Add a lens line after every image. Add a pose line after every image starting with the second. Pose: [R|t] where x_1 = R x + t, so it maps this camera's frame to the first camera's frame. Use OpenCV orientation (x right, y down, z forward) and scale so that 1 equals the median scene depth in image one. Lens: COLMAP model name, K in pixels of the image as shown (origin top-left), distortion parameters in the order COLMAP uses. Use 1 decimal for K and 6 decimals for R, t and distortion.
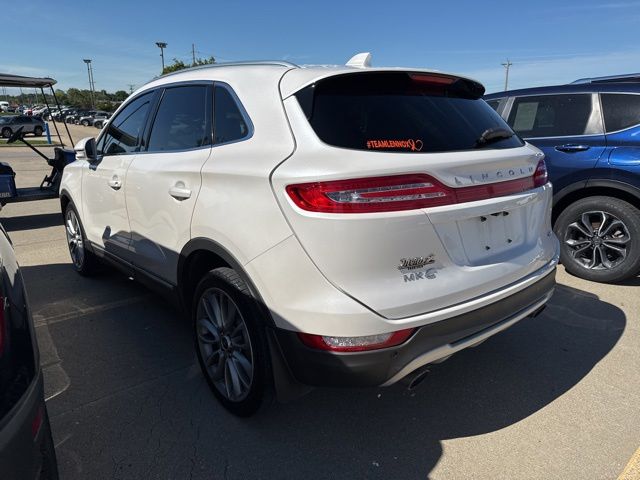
lens RADIAL K [[484.7, 0, 320.0], [0, 484.7, 240.0], [0, 0, 1]] dist [-0.003330, -0.000942]
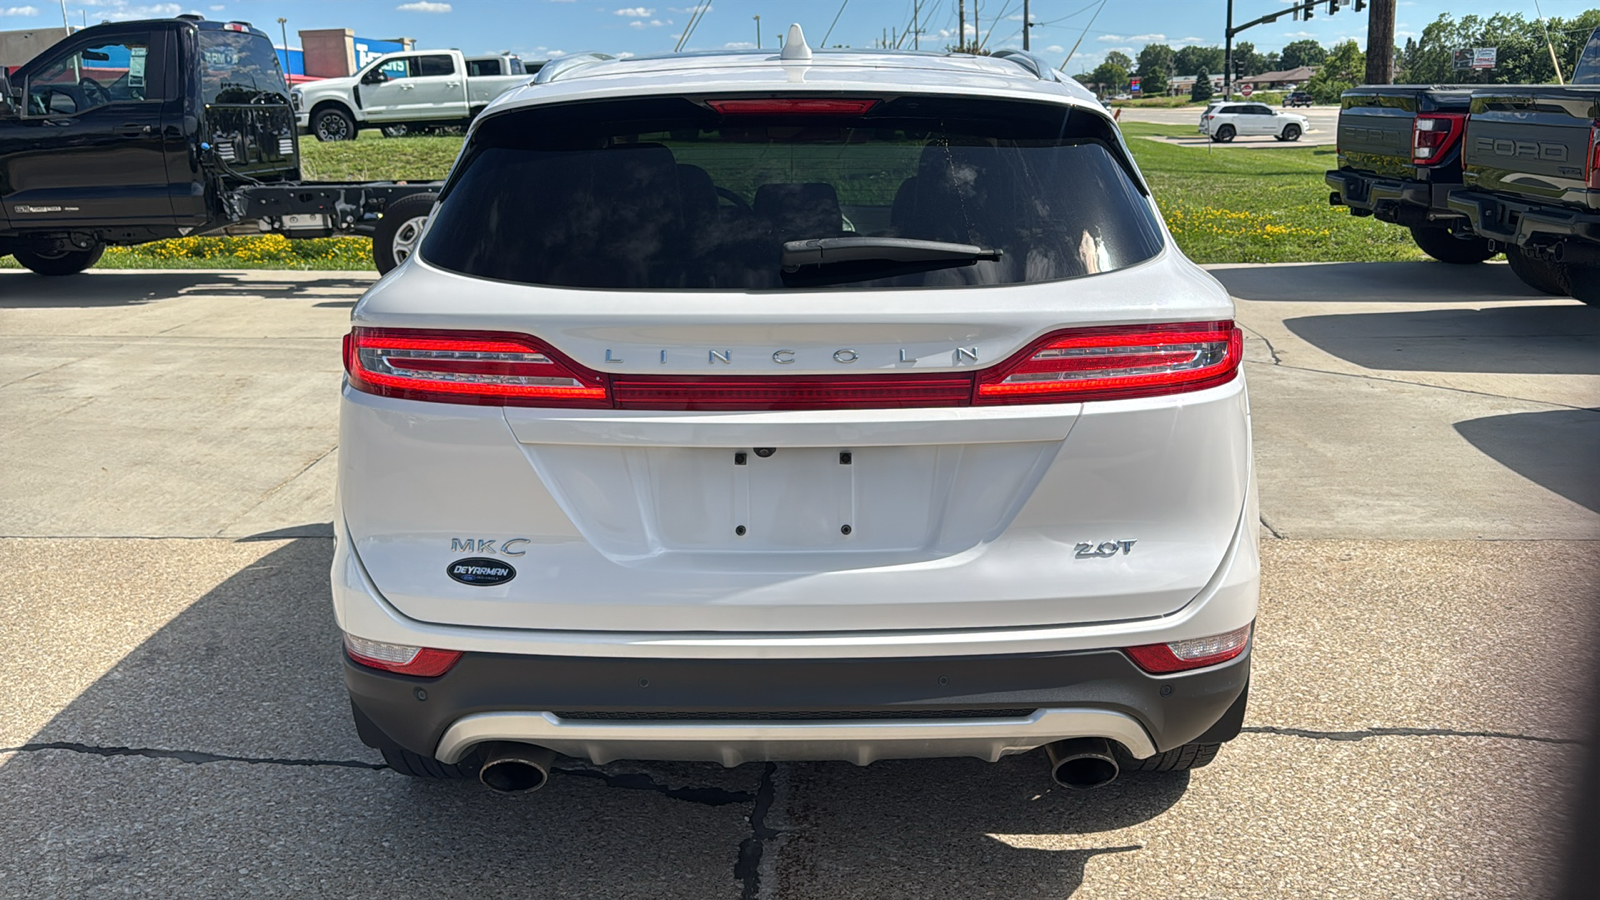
lens RADIAL K [[1411.9, 0, 800.0], [0, 1411.9, 450.0], [0, 0, 1]] dist [0.122181, -0.248177]
pose [[0.761295, 0.159531, -0.628475, 1.192775], [-0.151019, 0.986230, 0.067408, -0.146832], [0.630574, 0.043594, 0.774904, 0.106960]]
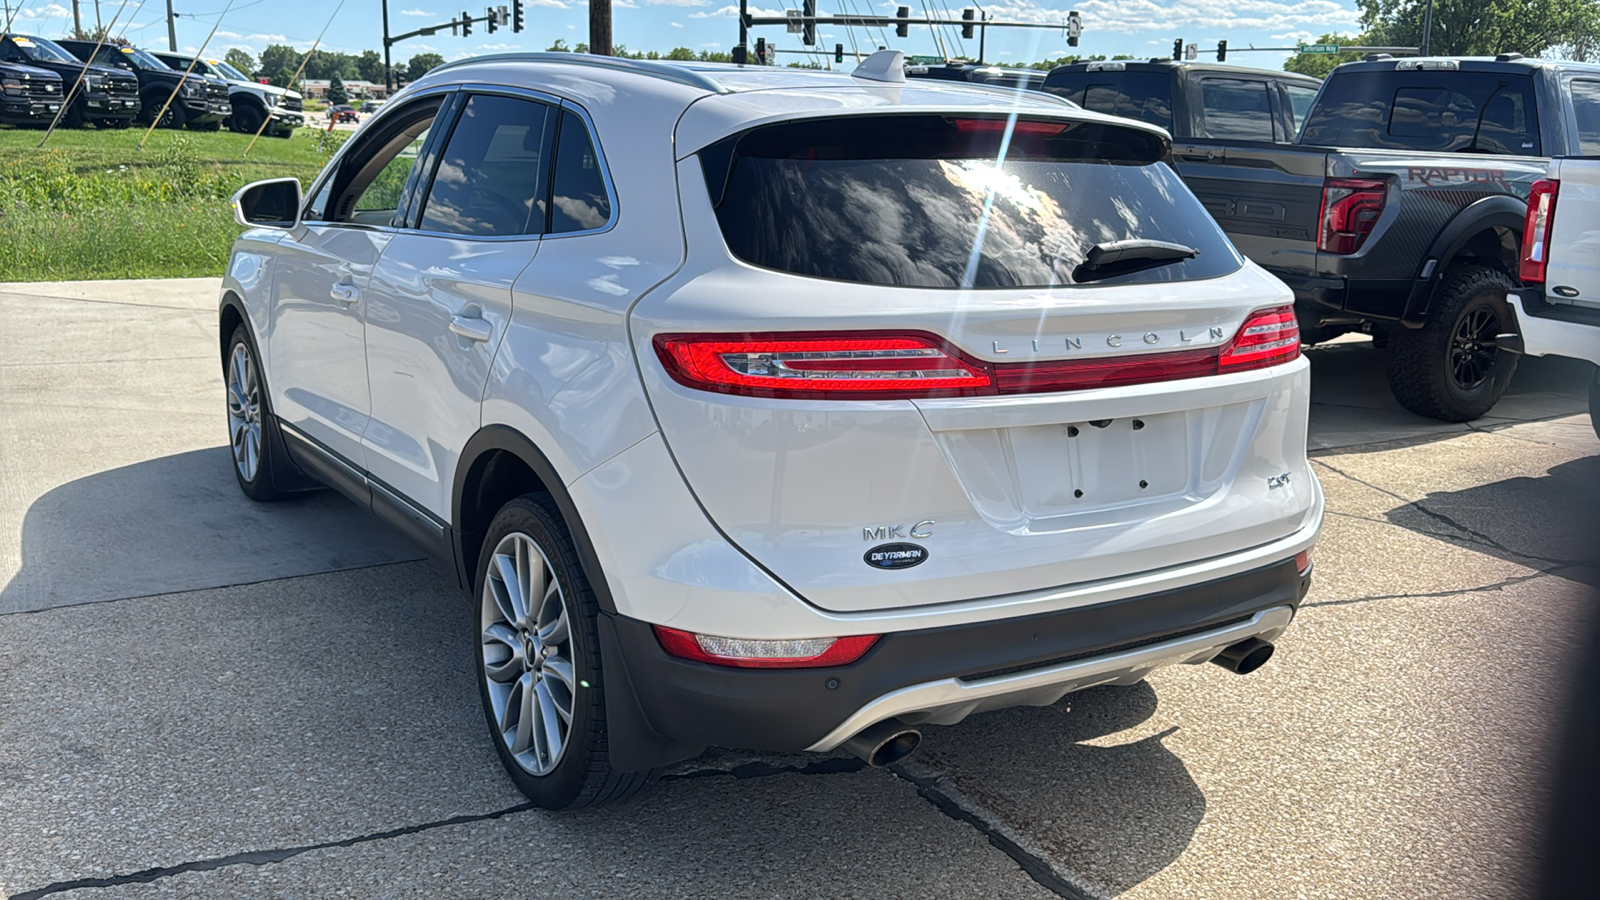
lens RADIAL K [[1411.9, 0, 800.0], [0, 1411.9, 450.0], [0, 0, 1]] dist [0.122181, -0.248177]
pose [[0.992177, 0.078085, -0.097402, 0.220349], [-0.079145, 0.996838, -0.007058, 0.006451], [0.096543, 0.014712, 0.995220, -0.434260]]
